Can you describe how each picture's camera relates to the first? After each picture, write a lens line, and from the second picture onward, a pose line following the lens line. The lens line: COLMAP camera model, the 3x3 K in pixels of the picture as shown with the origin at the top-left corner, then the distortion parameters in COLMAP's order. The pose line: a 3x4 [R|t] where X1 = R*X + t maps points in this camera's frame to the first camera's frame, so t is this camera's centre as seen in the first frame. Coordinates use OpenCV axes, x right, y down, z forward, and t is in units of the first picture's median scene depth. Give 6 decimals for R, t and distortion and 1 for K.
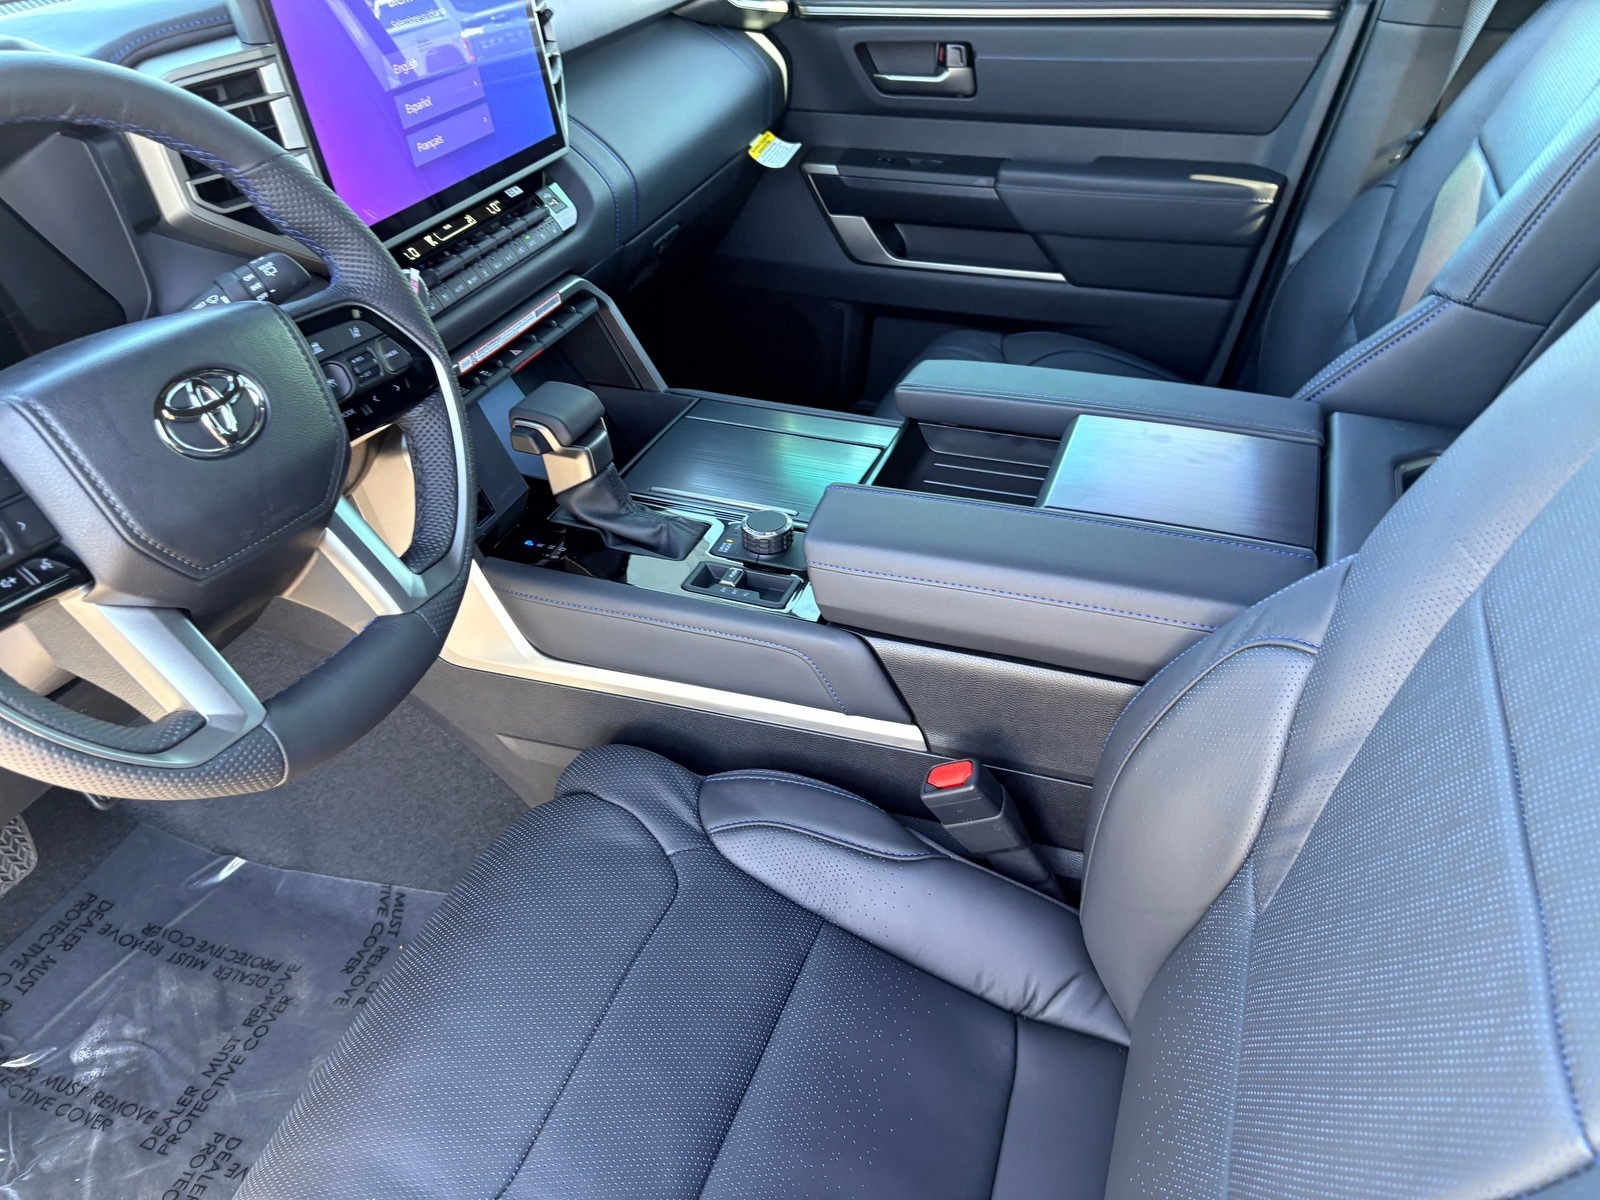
lens RADIAL K [[1213.2, 0, 800.0], [0, 1213.2, 600.0], [0, 0, 1]] dist [-0.001372, 0.006327]
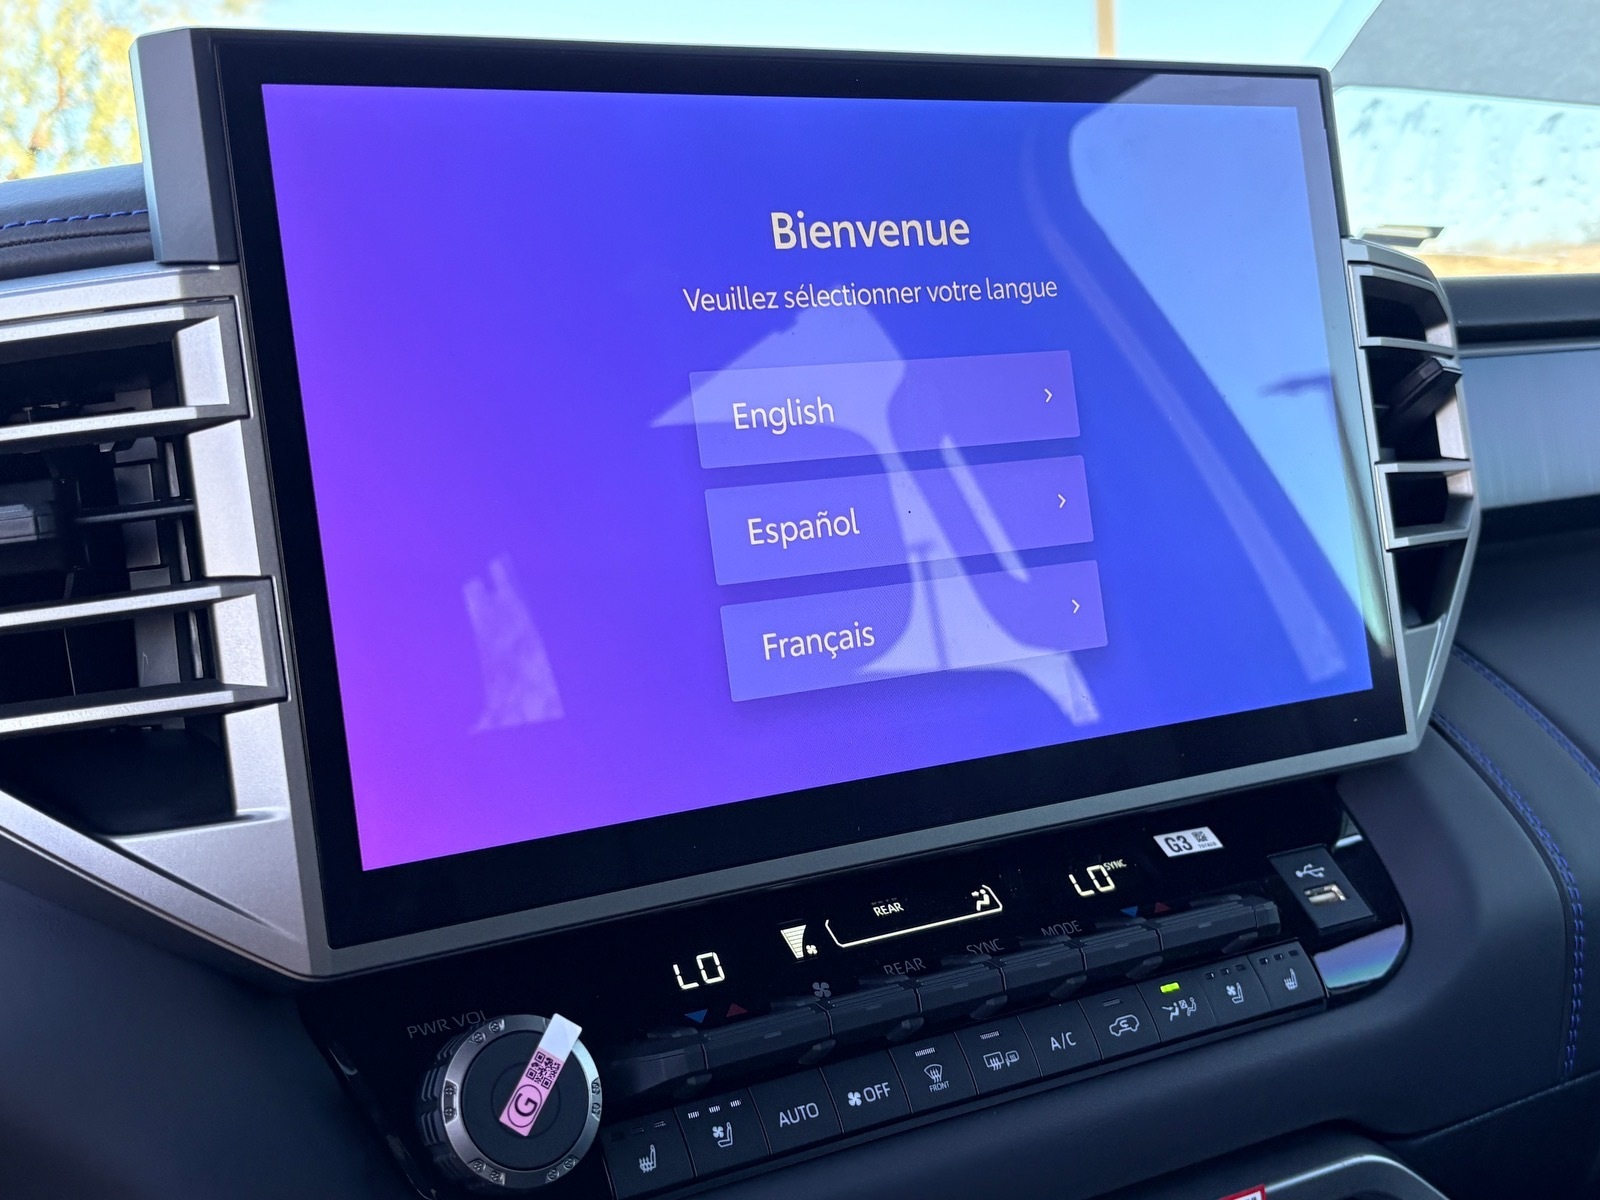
lens RADIAL K [[1953.2, 0, 800.0], [0, 1953.2, 600.0], [0, 0, 1]] dist [0.101933, -0.007985]
pose [[0.771985, 0.031547, -0.634857, 0.008078], [-0.319749, 0.882474, -0.344963, -0.182807], [0.549363, 0.469301, 0.691344, 0.558732]]
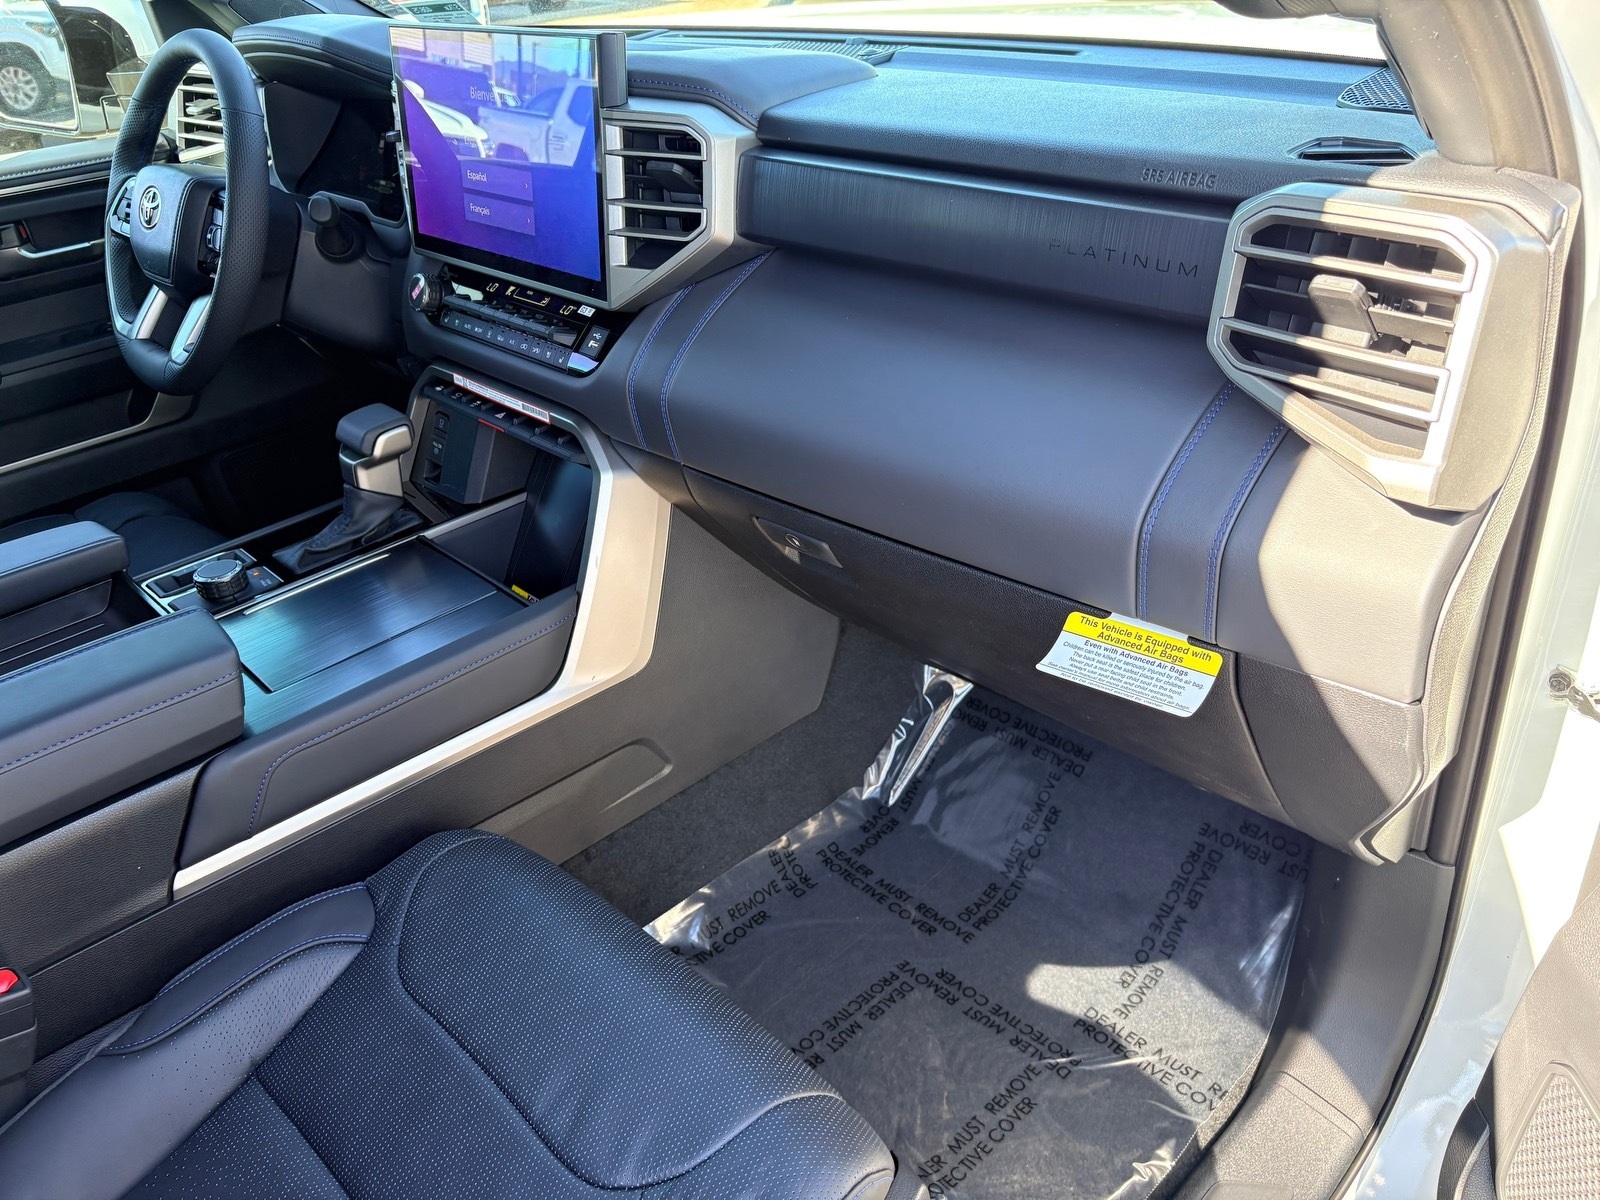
lens RADIAL K [[1213.2, 0, 800.0], [0, 1213.2, 600.0], [0, 0, 1]] dist [-0.001372, 0.006327]
pose [[-0.434781, 0.504119, -0.746210, 0.513210], [-0.448325, 0.597473, 0.664854, -0.903941], [0.781006, 0.623610, -0.033761, 1.296471]]
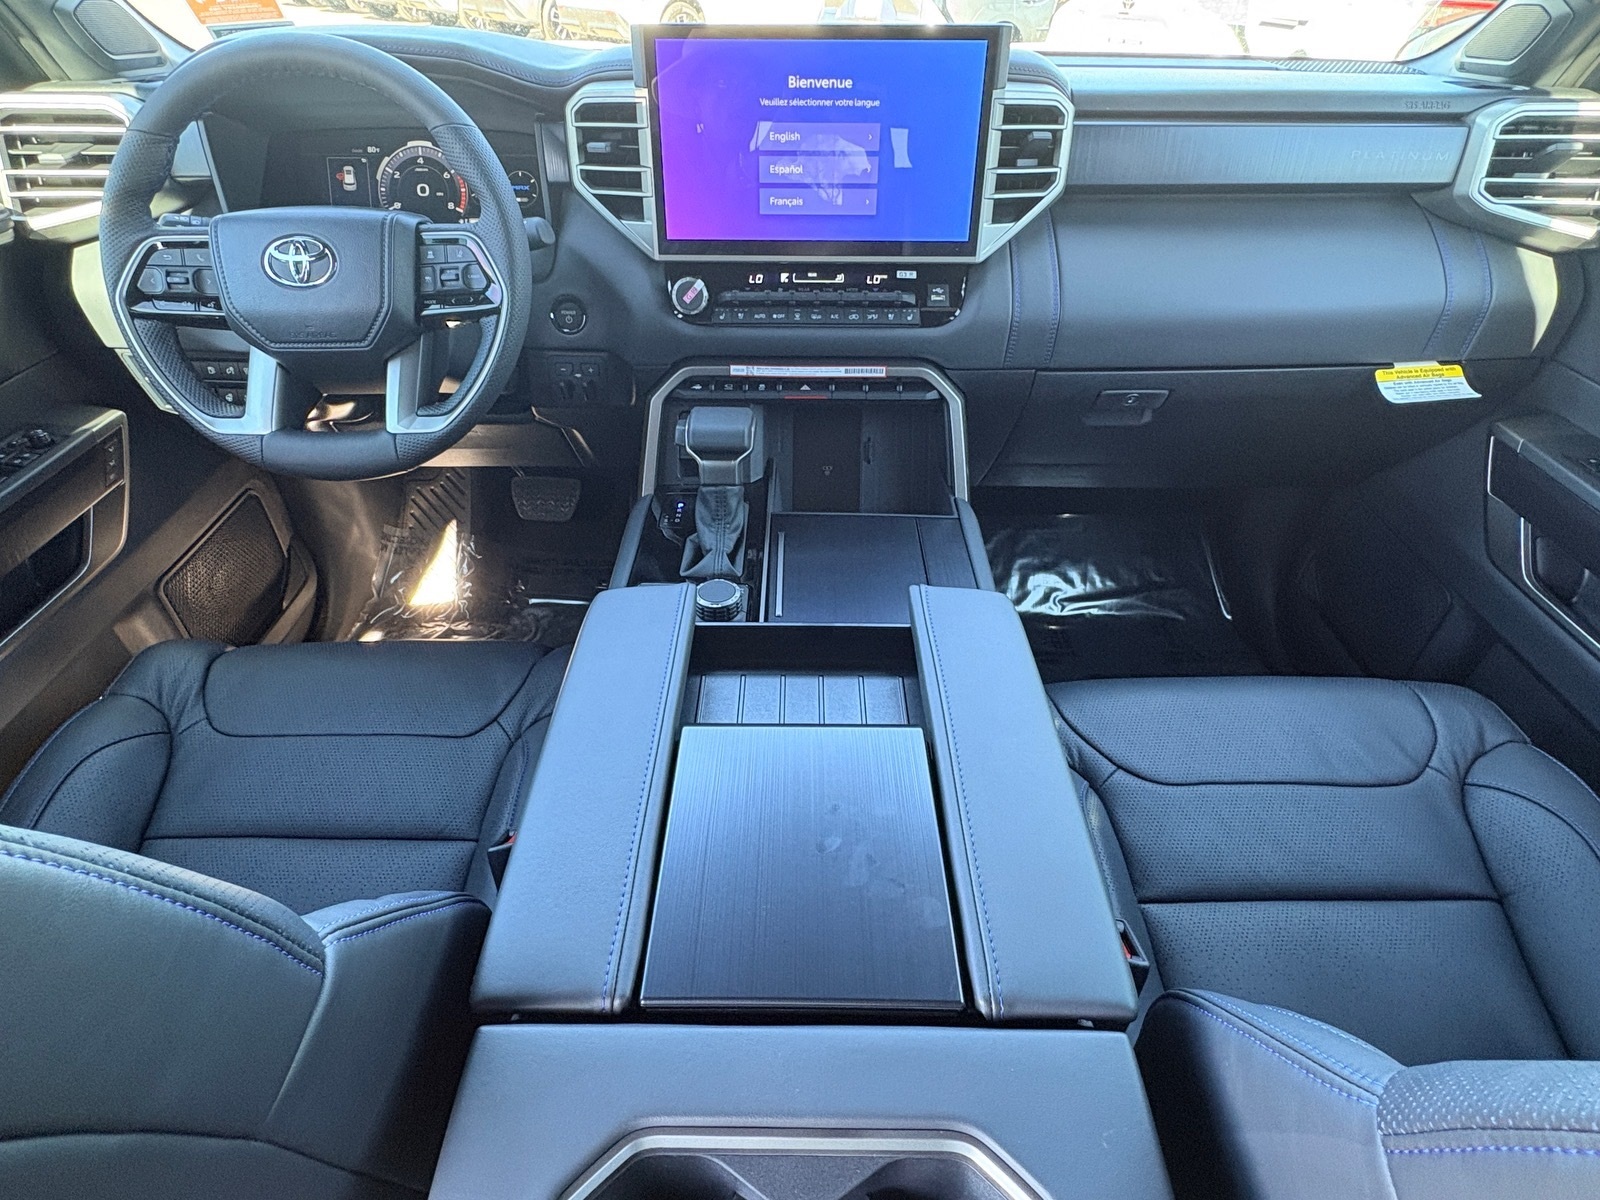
lens RADIAL K [[892.0, 0, 800.0], [0, 892.0, 600.0], [0, 0, 1]] dist [-0.002786, 0.002783]
pose [[0.340325, 0.578389, -0.741380, 0.532387], [-0.547672, 0.762832, 0.343720, -0.334402], [0.764352, 0.289057, 0.576378, 0.520549]]
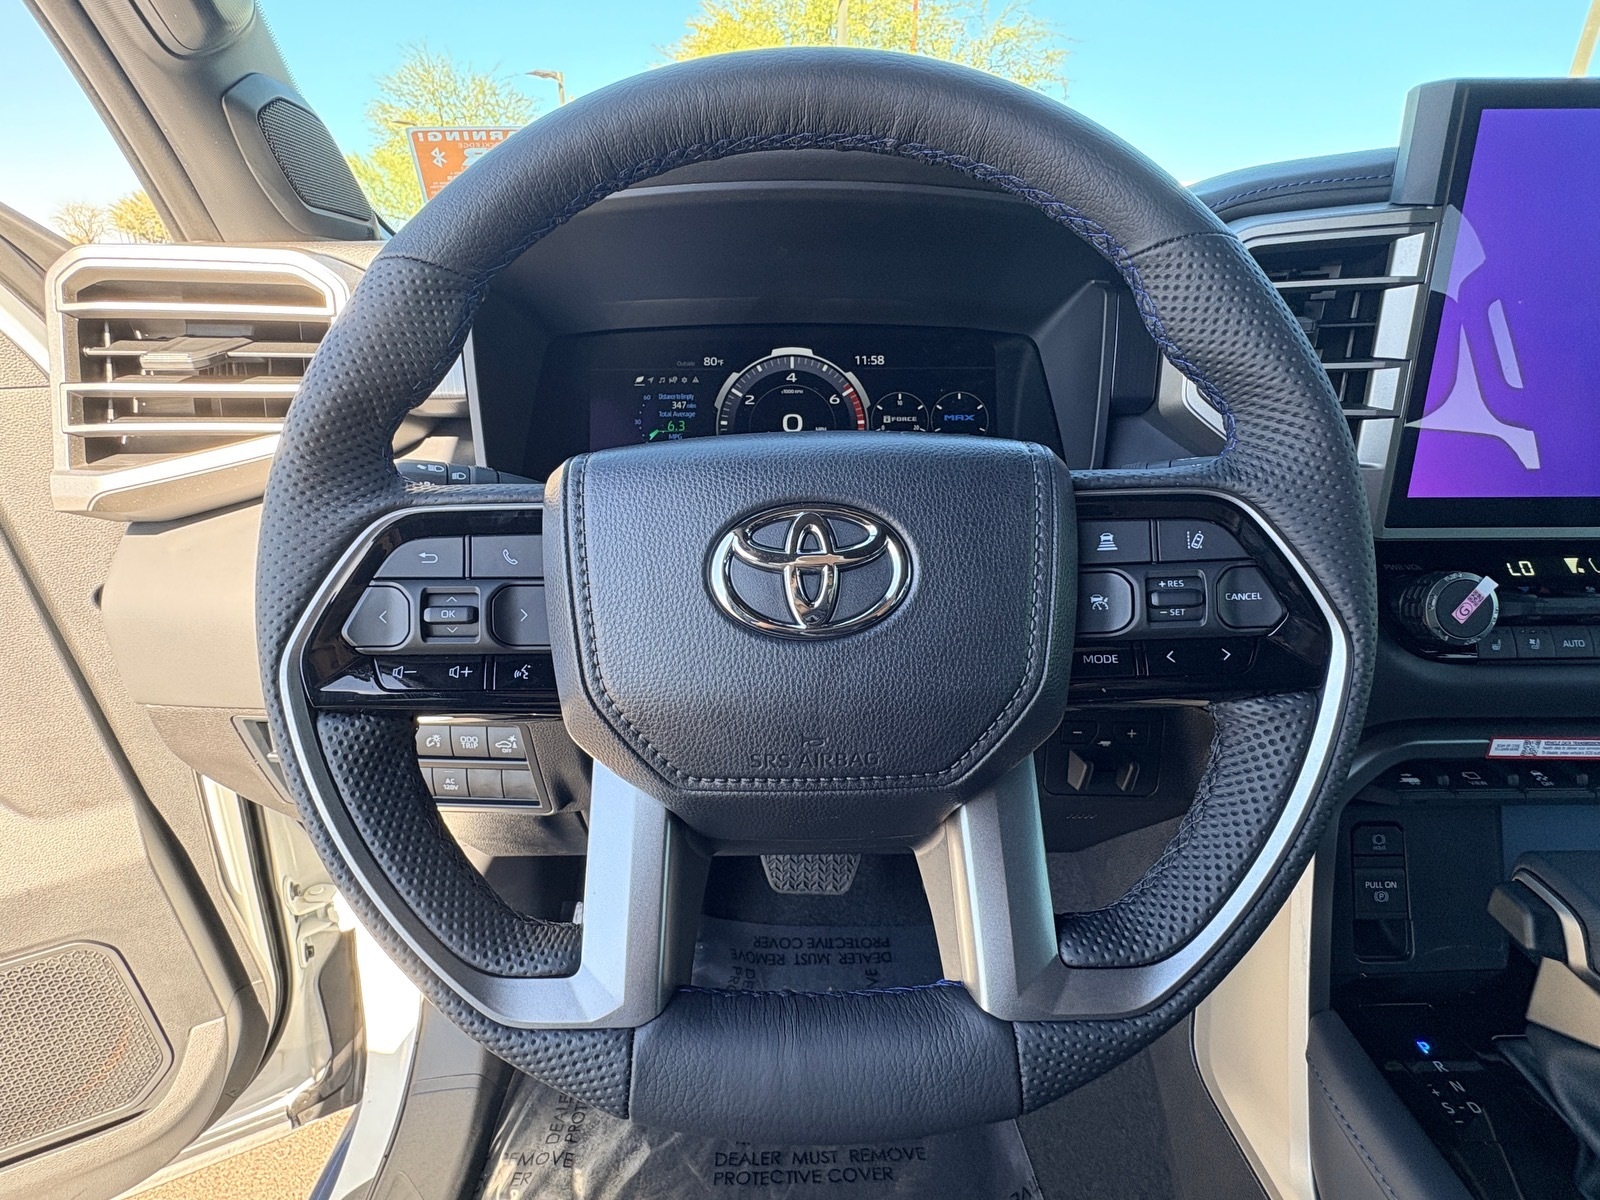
lens RADIAL K [[803.5, 0, 800.0], [0, 803.5, 600.0], [0, 0, 1]] dist [0.003234, 0.000296]
pose [[0.357139, 0.372912, -0.856381, -0.069867], [-0.539761, 0.830659, 0.136613, -0.106123], [0.762306, 0.413451, 0.497944, 0.434773]]
